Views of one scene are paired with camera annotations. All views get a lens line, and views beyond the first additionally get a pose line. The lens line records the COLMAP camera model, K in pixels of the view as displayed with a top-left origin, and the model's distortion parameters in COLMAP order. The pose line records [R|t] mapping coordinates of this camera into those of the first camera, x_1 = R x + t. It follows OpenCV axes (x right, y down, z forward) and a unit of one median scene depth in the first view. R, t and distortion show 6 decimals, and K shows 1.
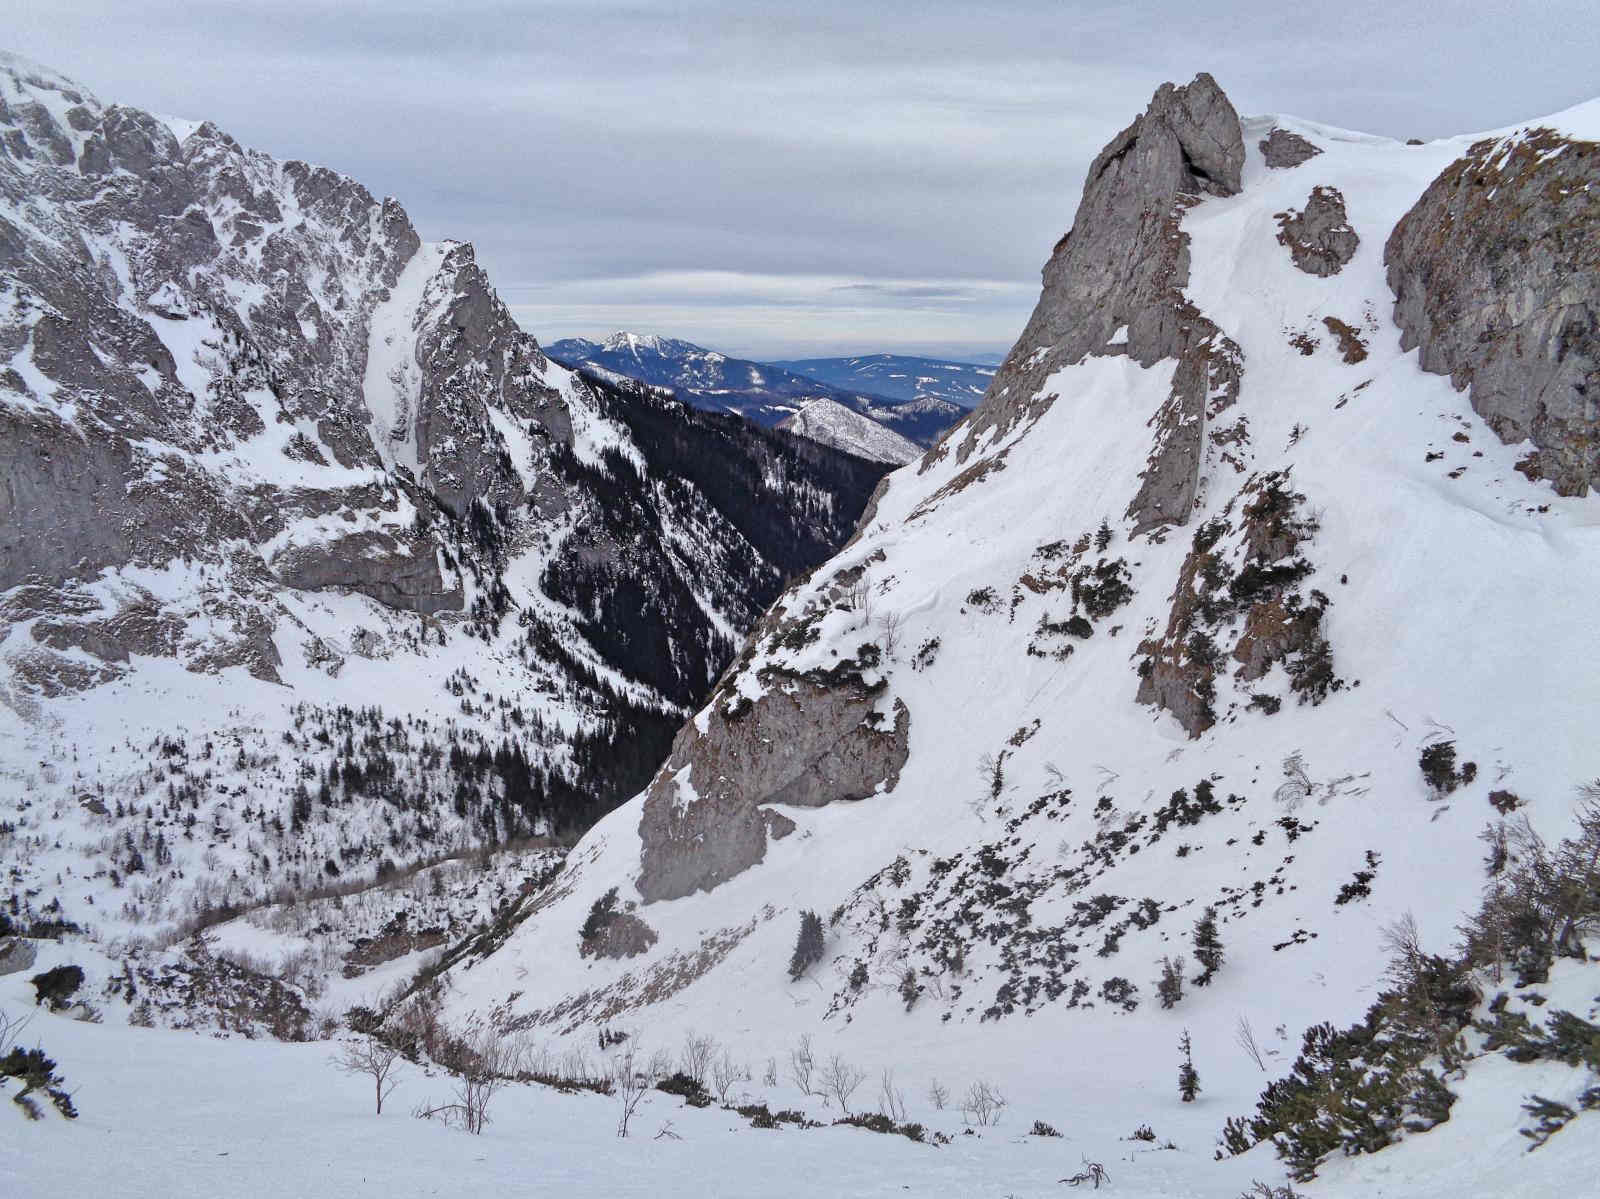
lens RADIAL K [[1244.4, 0, 759.6], [0, 1244.4, 529.8], [0, 0, 1]] dist [-0.002402, 0.002030]
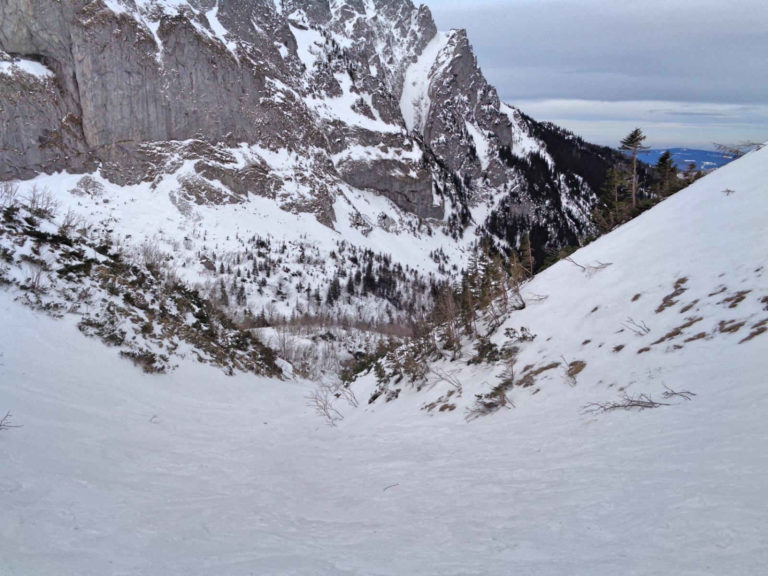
lens RADIAL K [[597.3, 0, 364.6], [0, 597.3, 254.5], [0, 0, 1]] dist [-0.002402, 0.002030]
pose [[0.935534, 0.107326, -0.336538, -0.072214], [-0.103440, 0.994198, 0.029512, 0.110541], [0.337753, 0.007202, 0.941207, 0.246229]]
